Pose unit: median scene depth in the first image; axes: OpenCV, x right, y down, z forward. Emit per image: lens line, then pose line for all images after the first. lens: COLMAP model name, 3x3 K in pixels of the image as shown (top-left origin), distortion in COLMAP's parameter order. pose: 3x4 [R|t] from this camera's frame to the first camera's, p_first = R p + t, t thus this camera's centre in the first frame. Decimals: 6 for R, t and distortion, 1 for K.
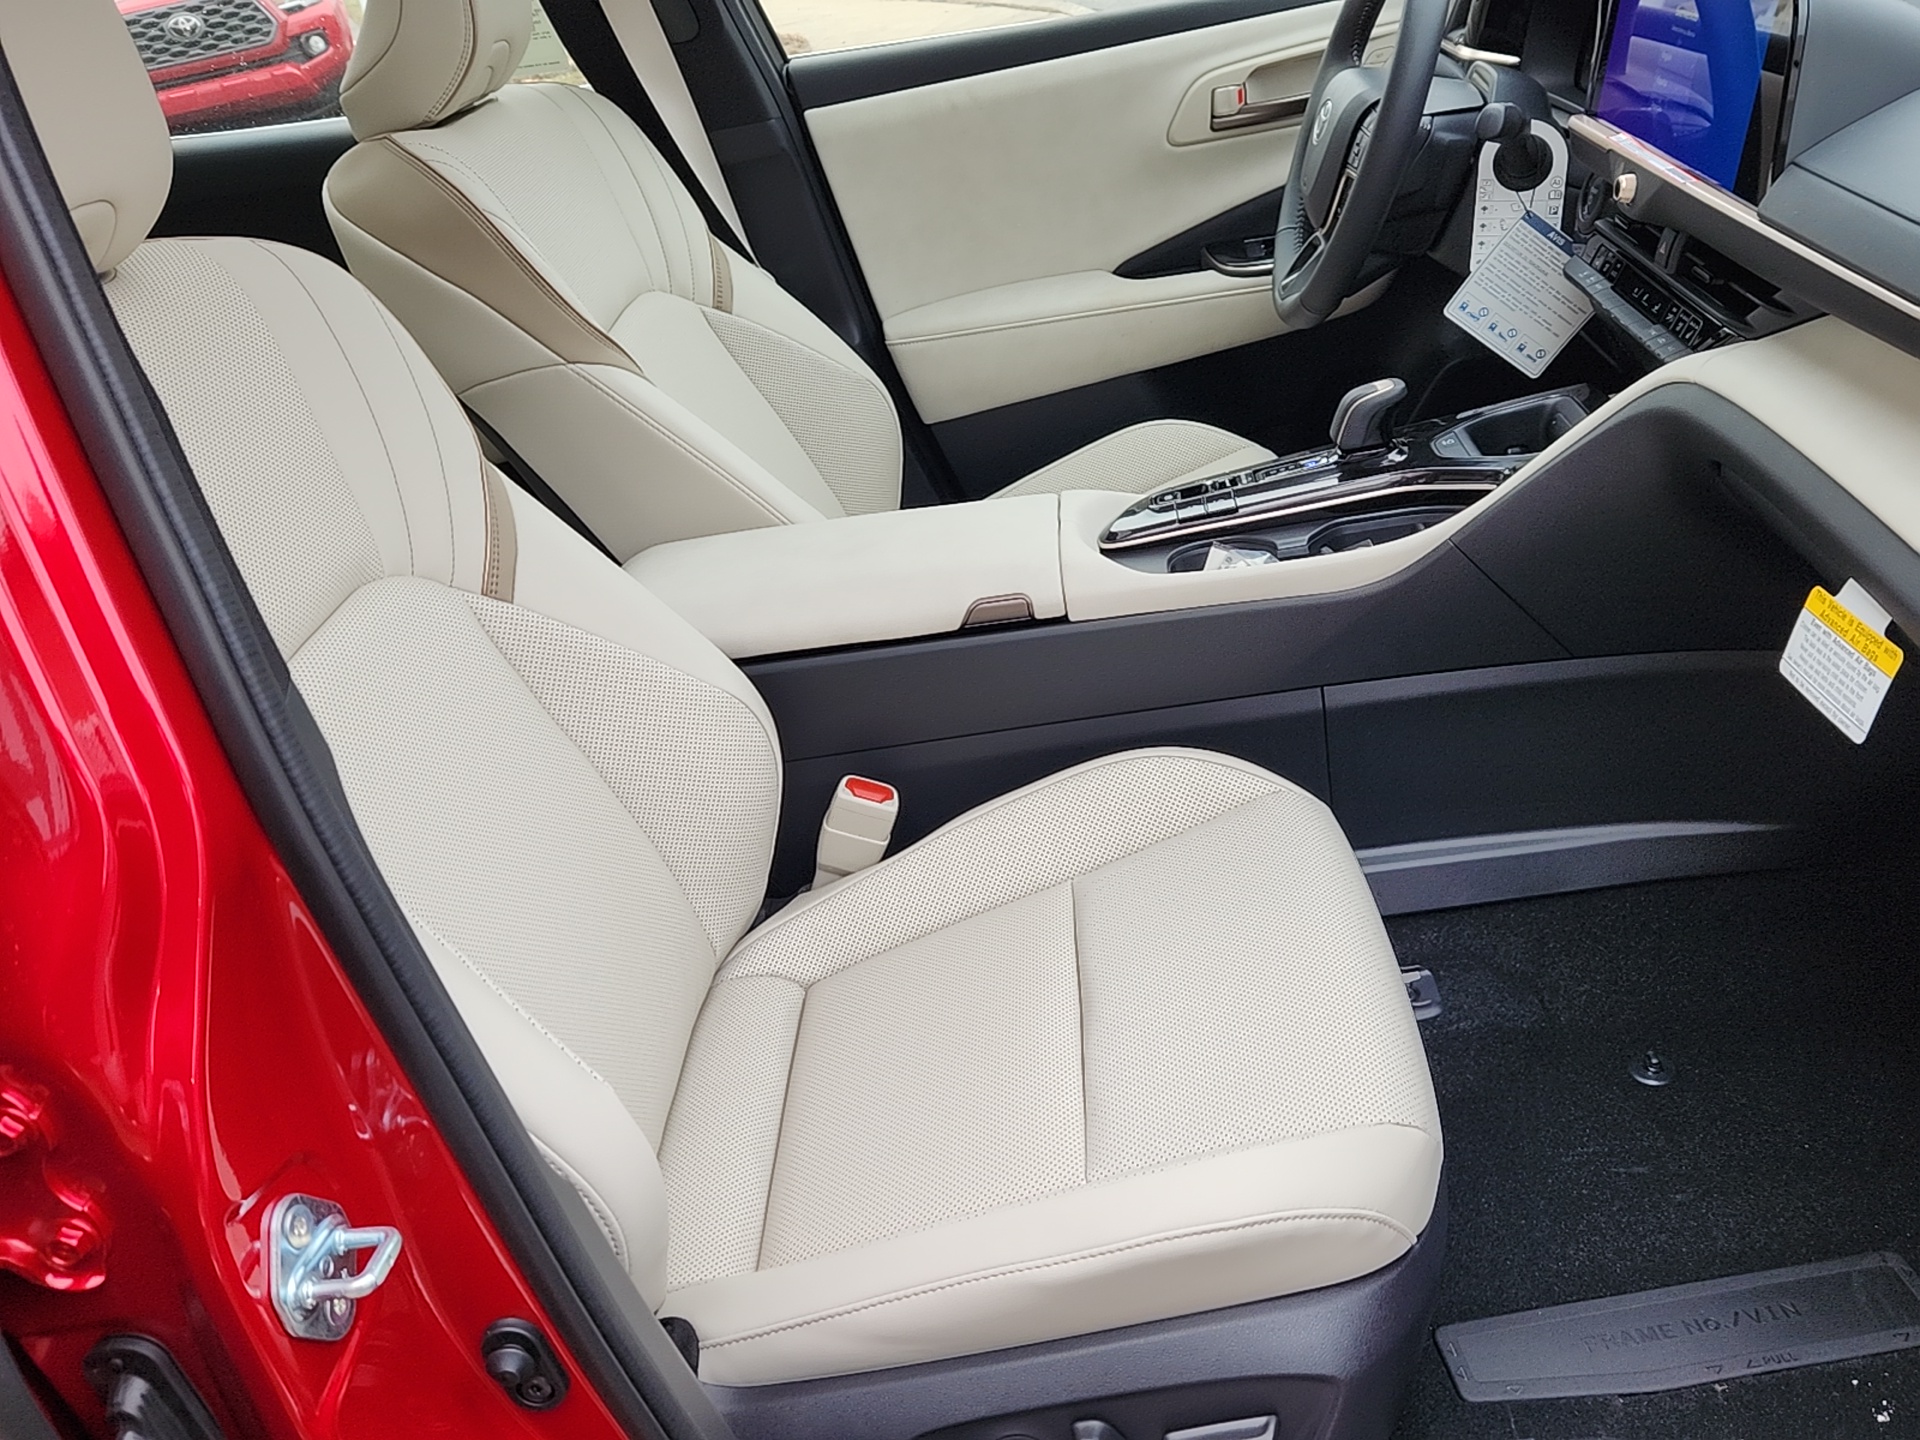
lens RADIAL K [[1664.8, 0, 958.4], [0, 1664.8, 738.3], [0, 0, 1]] dist [0.062855, -0.062068]
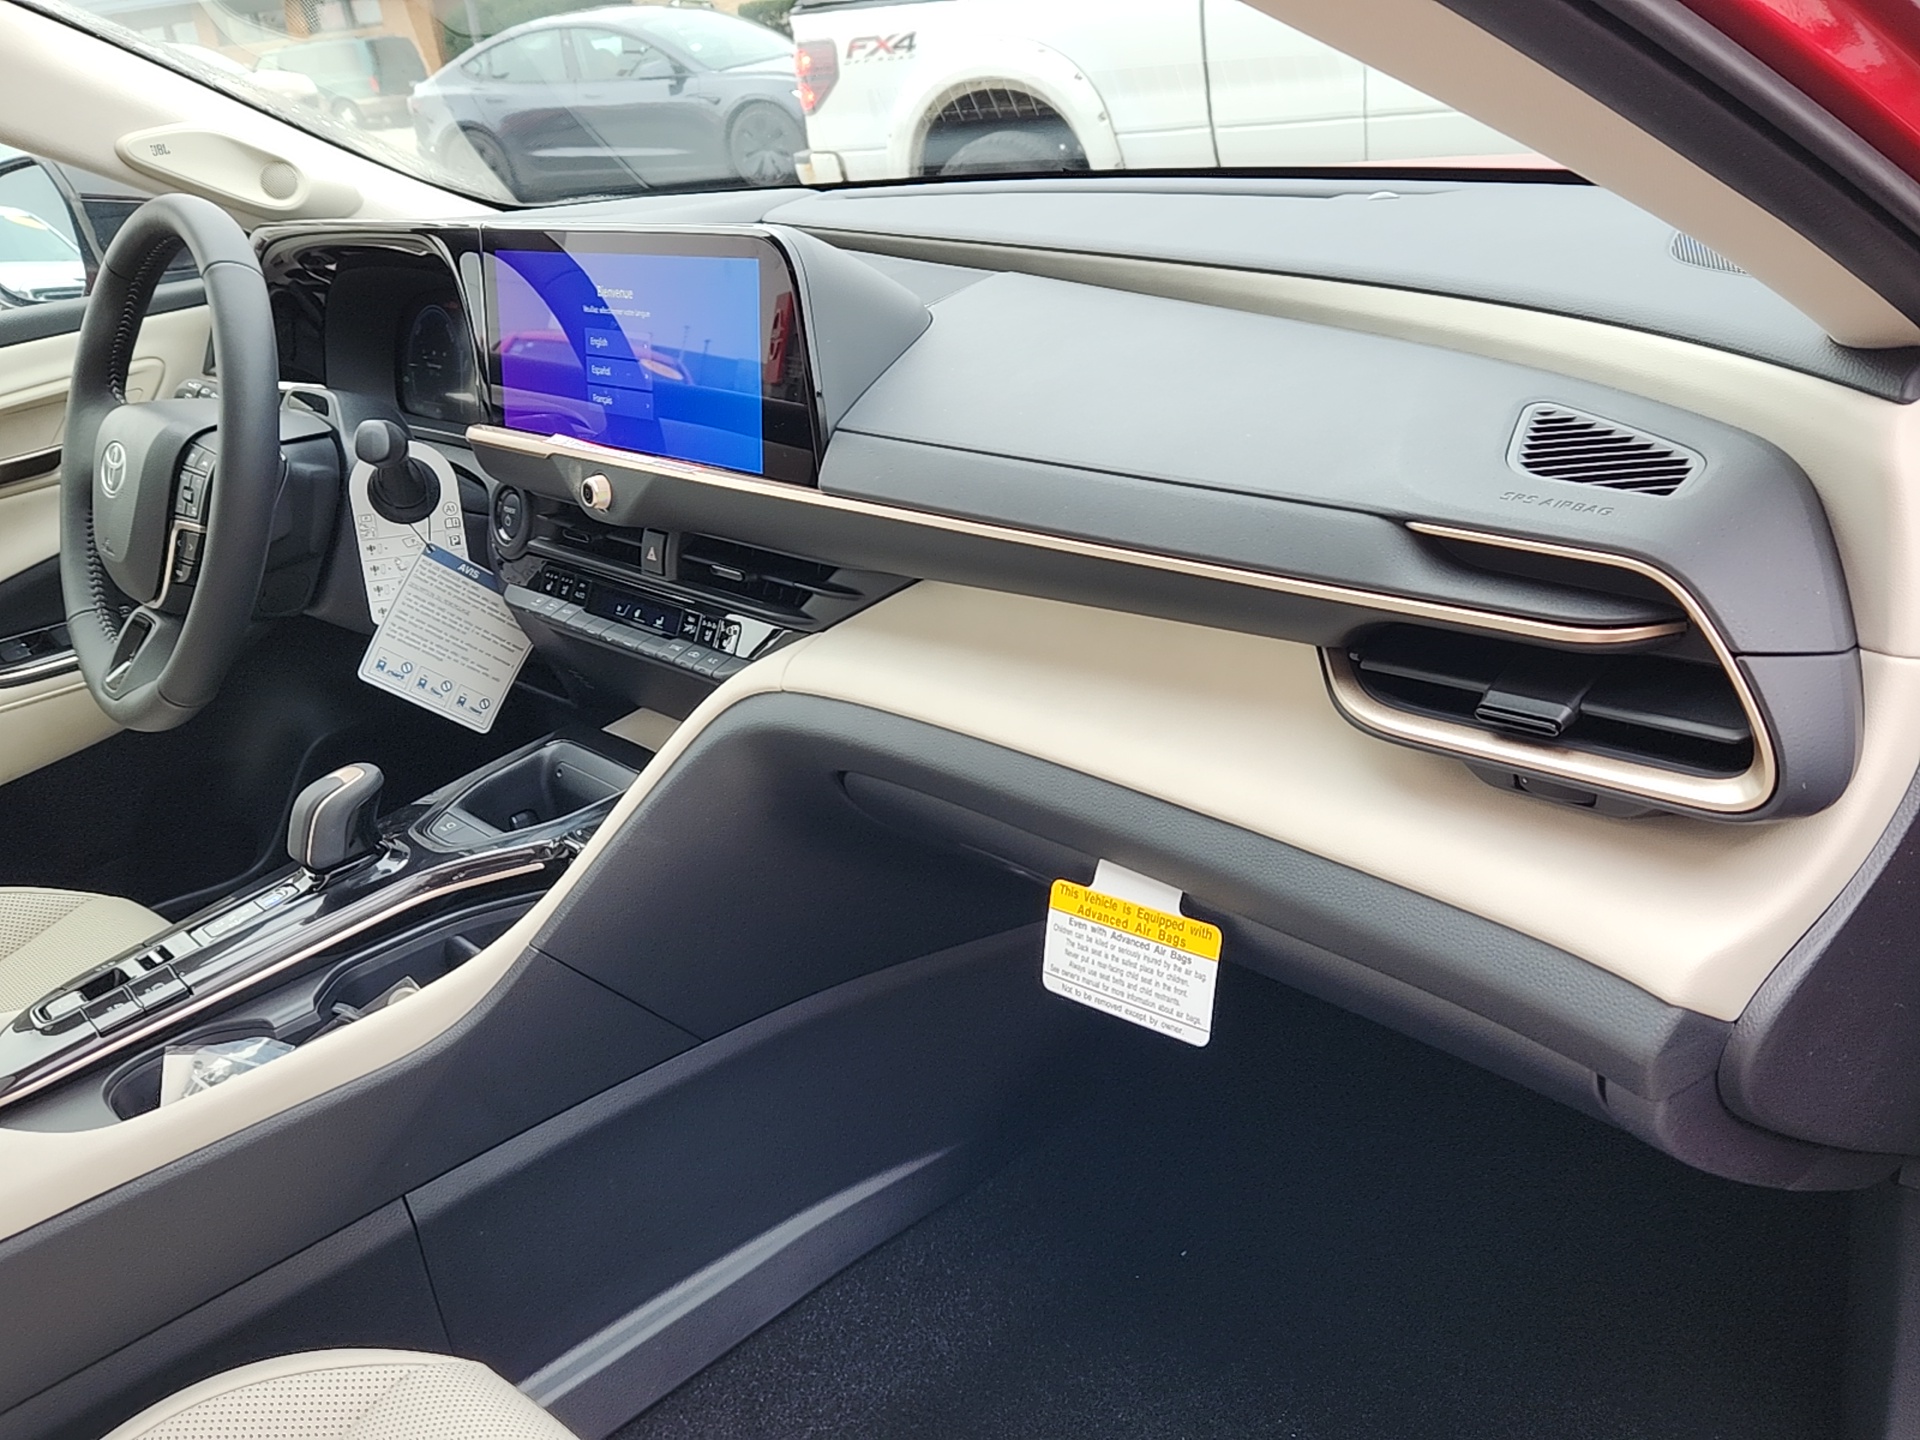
lens RADIAL K [[1664.8, 0, 958.4], [0, 1664.8, 738.3], [0, 0, 1]] dist [0.062855, -0.062068]
pose [[0.710169, -0.195916, 0.676222, -0.054260], [0.334975, 0.938843, -0.079789, -0.074230], [-0.619234, 0.283181, 0.732364, 0.275213]]
